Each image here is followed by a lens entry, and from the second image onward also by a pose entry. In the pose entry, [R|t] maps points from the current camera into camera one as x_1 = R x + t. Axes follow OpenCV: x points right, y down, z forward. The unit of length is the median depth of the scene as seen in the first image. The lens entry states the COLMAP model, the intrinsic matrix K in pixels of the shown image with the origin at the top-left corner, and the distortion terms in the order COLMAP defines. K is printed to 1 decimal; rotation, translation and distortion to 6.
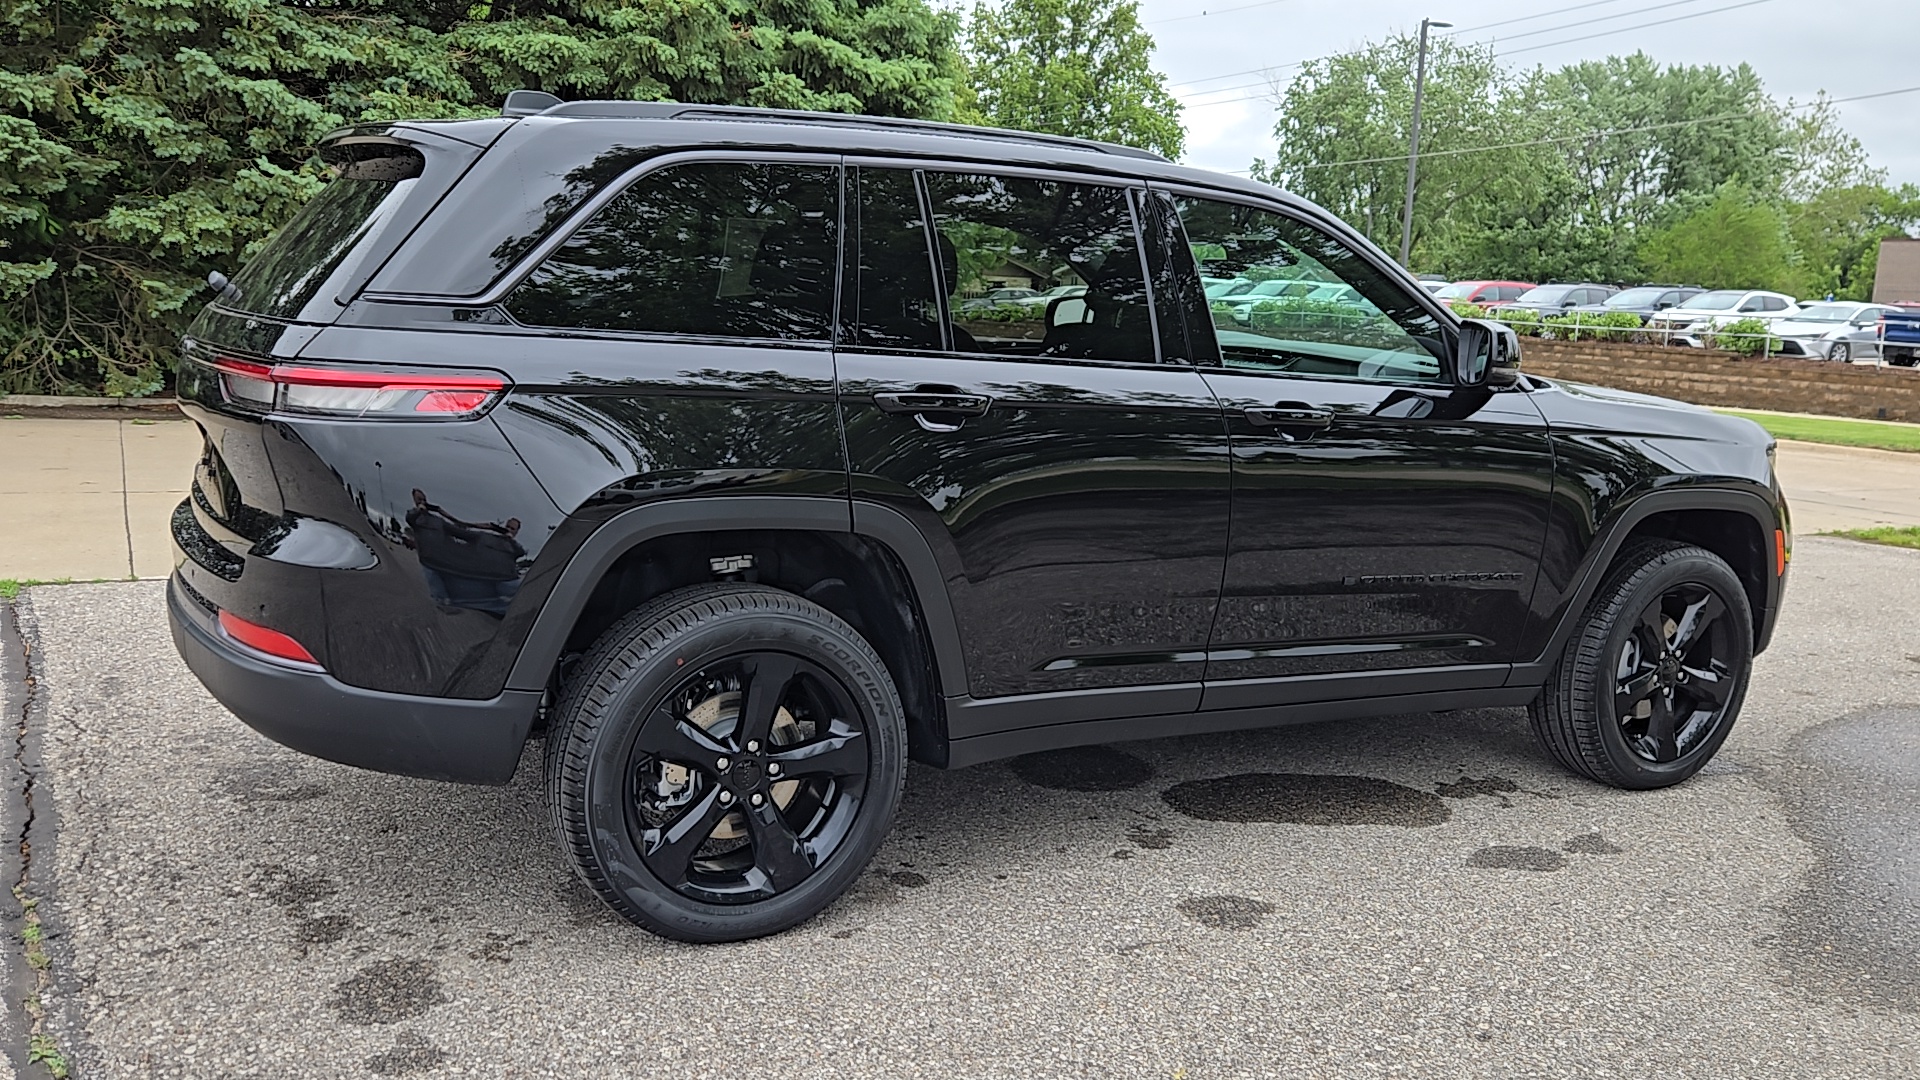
lens RADIAL K [[1593.0, 0, 960.0], [0, 1593.0, 540.0], [0, 0, 1]] dist [0.013930, -0.005816]
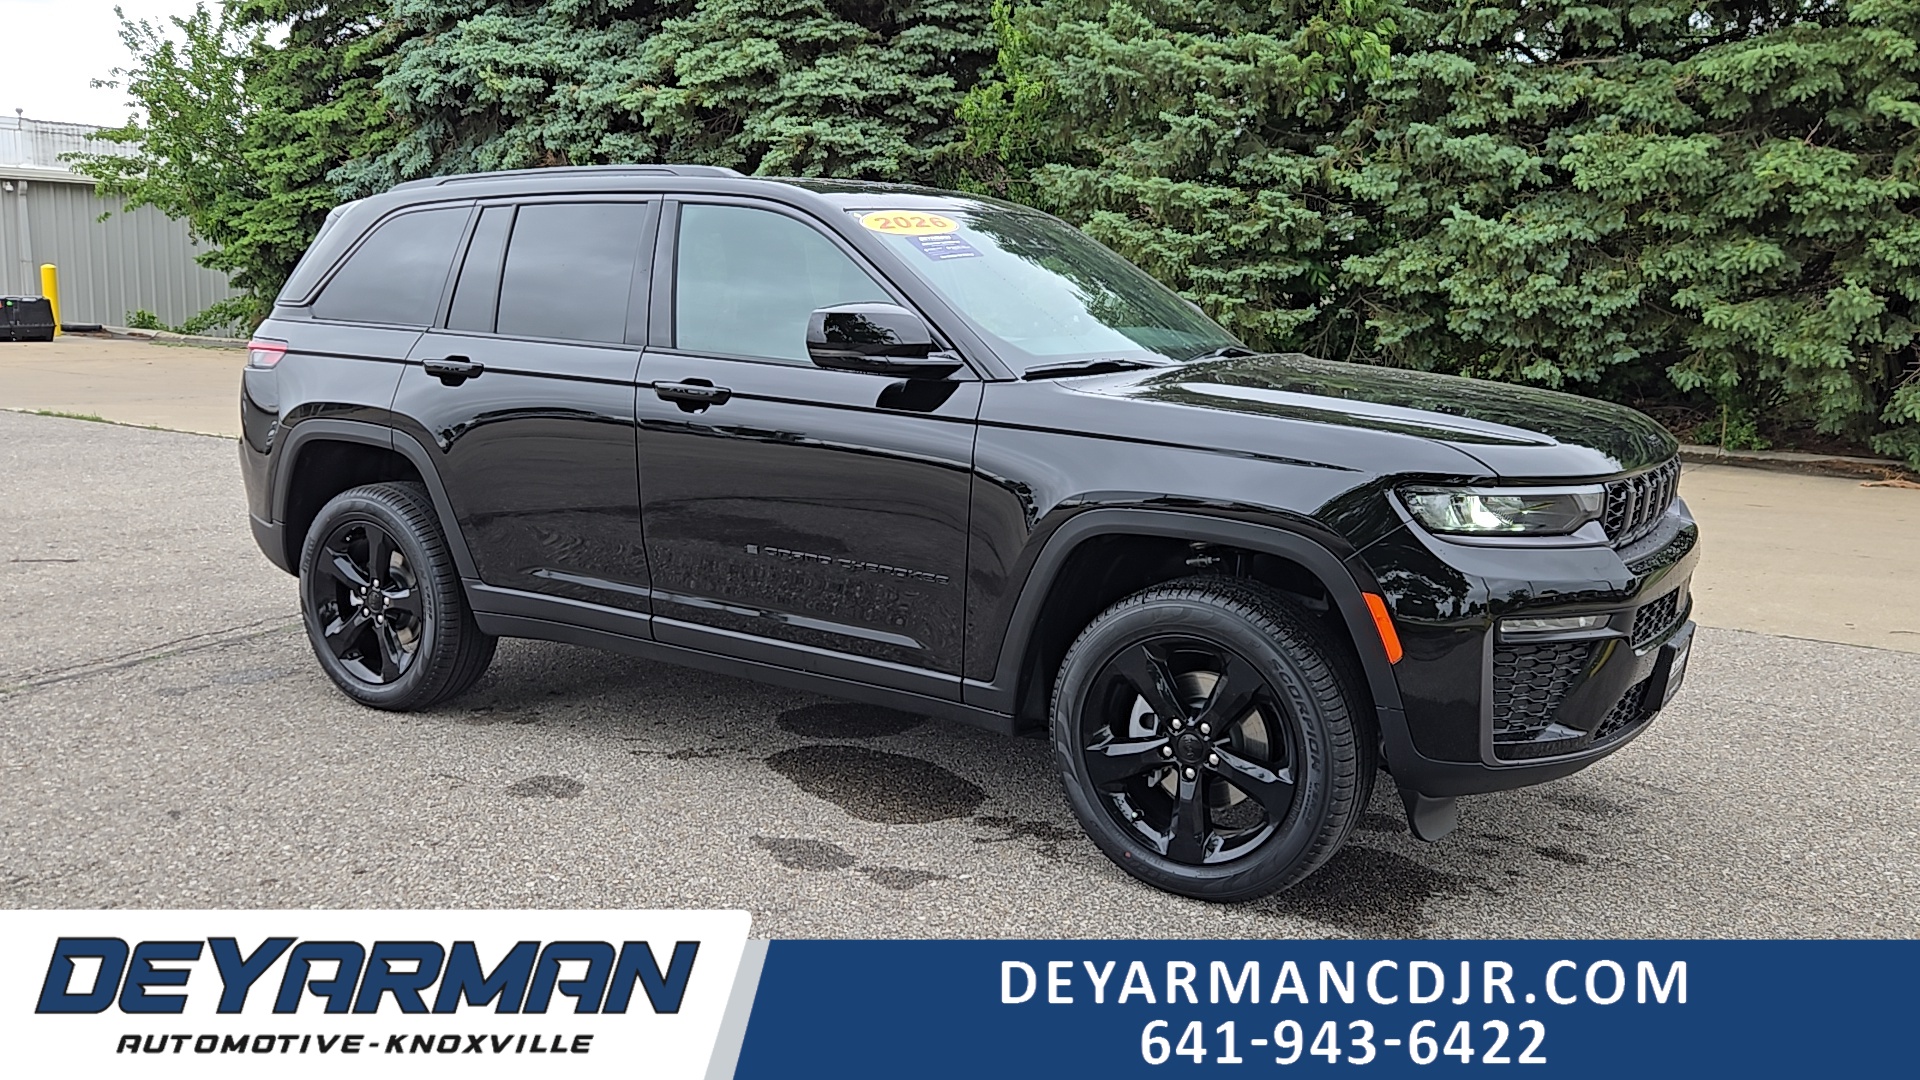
lens RADIAL K [[1595.8, 0, 952.1], [0, 1595.8, 543.0], [0, 0, 1]] dist [0.013651, 0.003385]
pose [[0.478939, 0.099713, -0.872166, 1.421136], [-0.127671, 0.990876, 0.043176, -0.047809], [0.868514, 0.090672, 0.487300, 0.683109]]
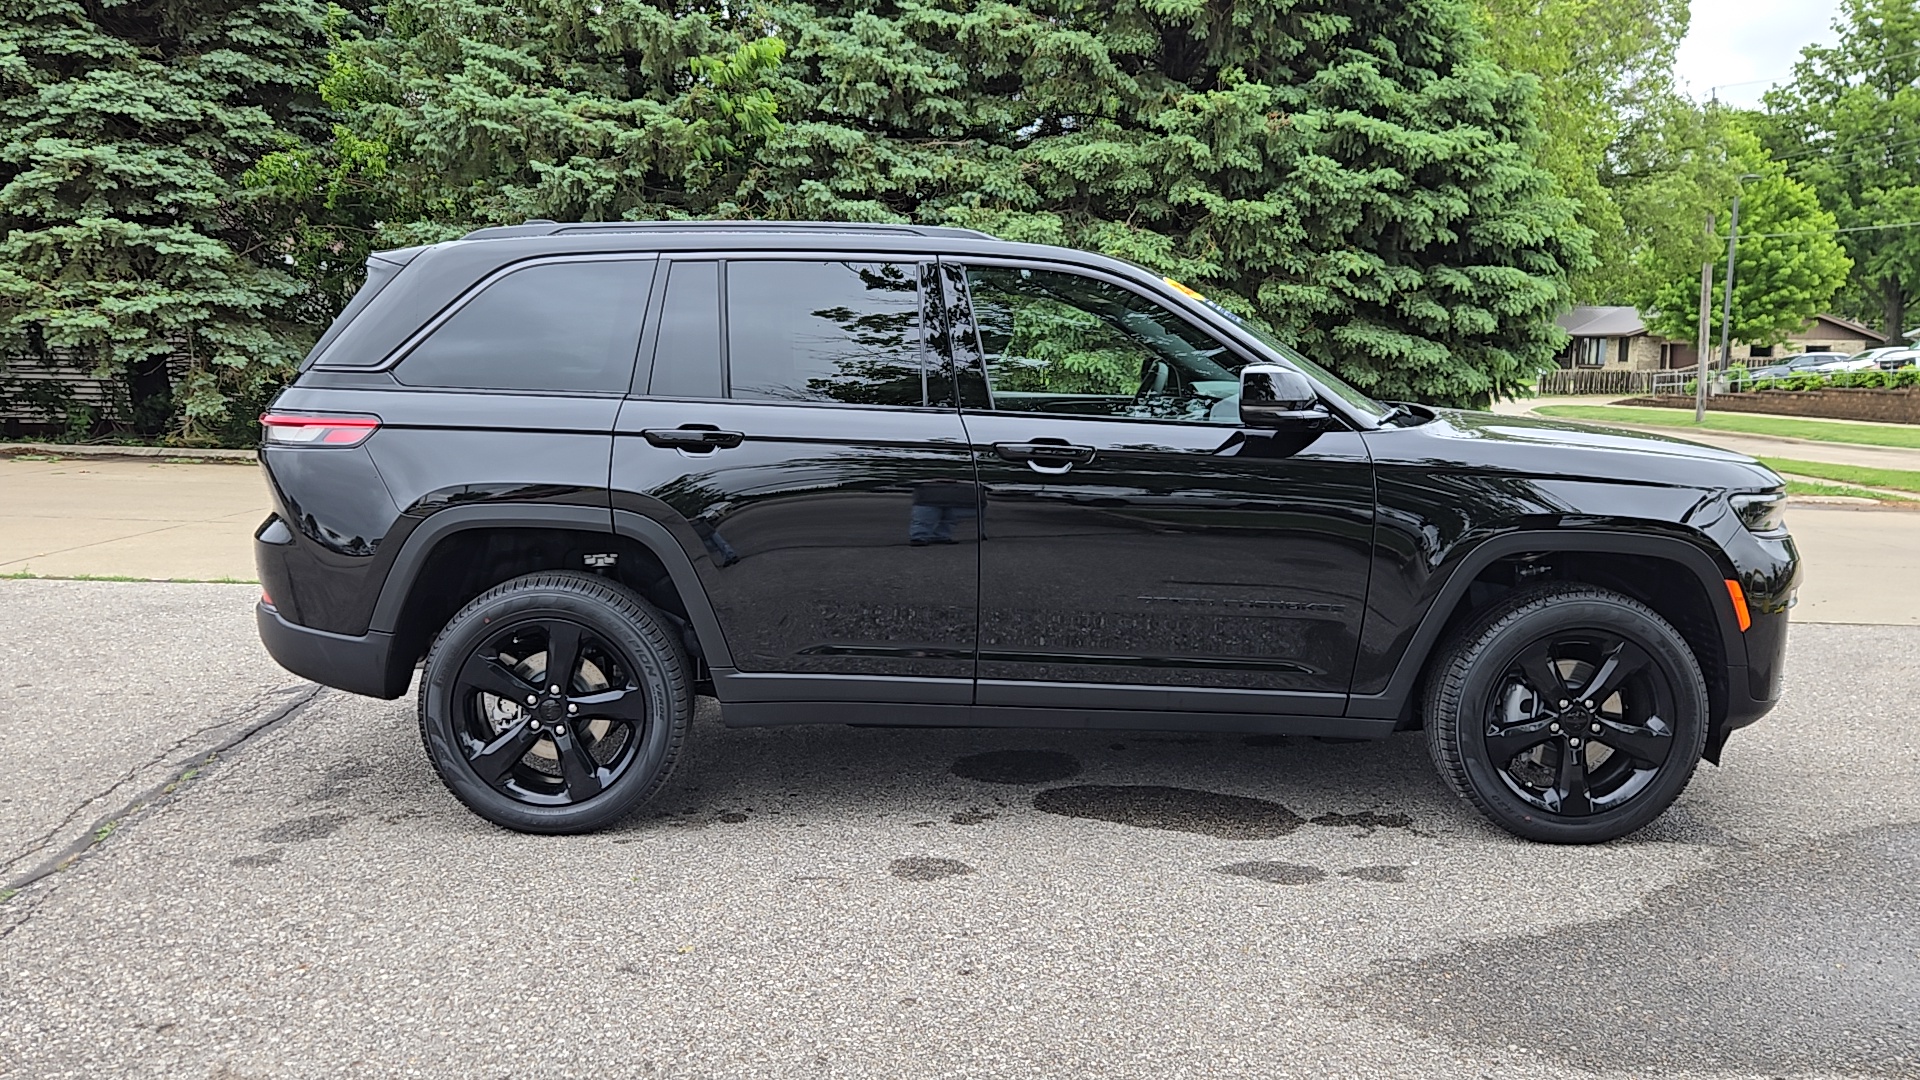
lens RADIAL K [[1593.0, 0, 960.0], [0, 1593.0, 540.0], [0, 0, 1]] dist [0.013930, -0.005816]
pose [[0.880881, 0.021888, -0.472832, 0.766890], [-0.045916, 0.998171, -0.039333, 0.037457], [0.471106, 0.056358, 0.880274, -0.039131]]
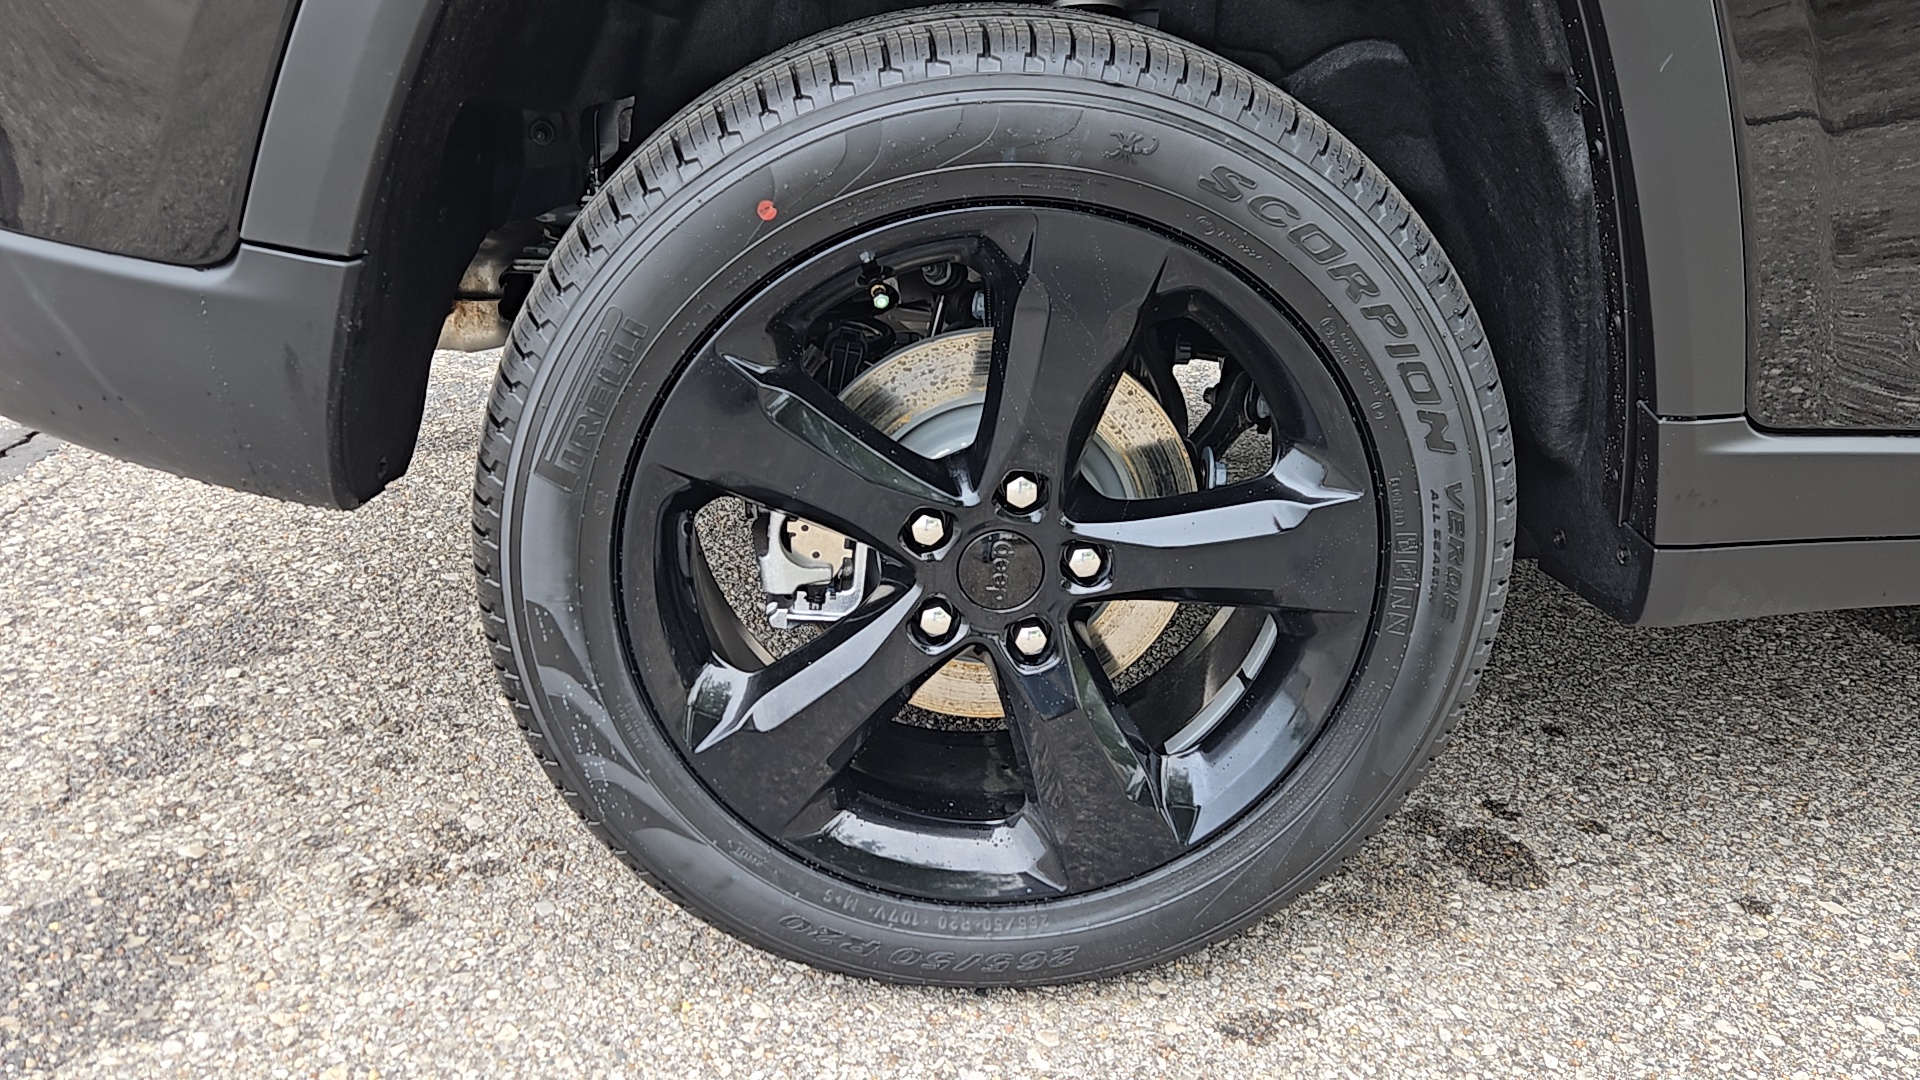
lens RADIAL K [[1602.2, 0, 952.8], [0, 1602.2, 539.4], [0, 0, 1]] dist [0.019217, -0.002071]
pose [[0.897640, 0.152502, -0.413503, 0.000333], [-0.062911, 0.972956, 0.222261, 0.059947], [0.436215, -0.173496, 0.882958, 0.648141]]
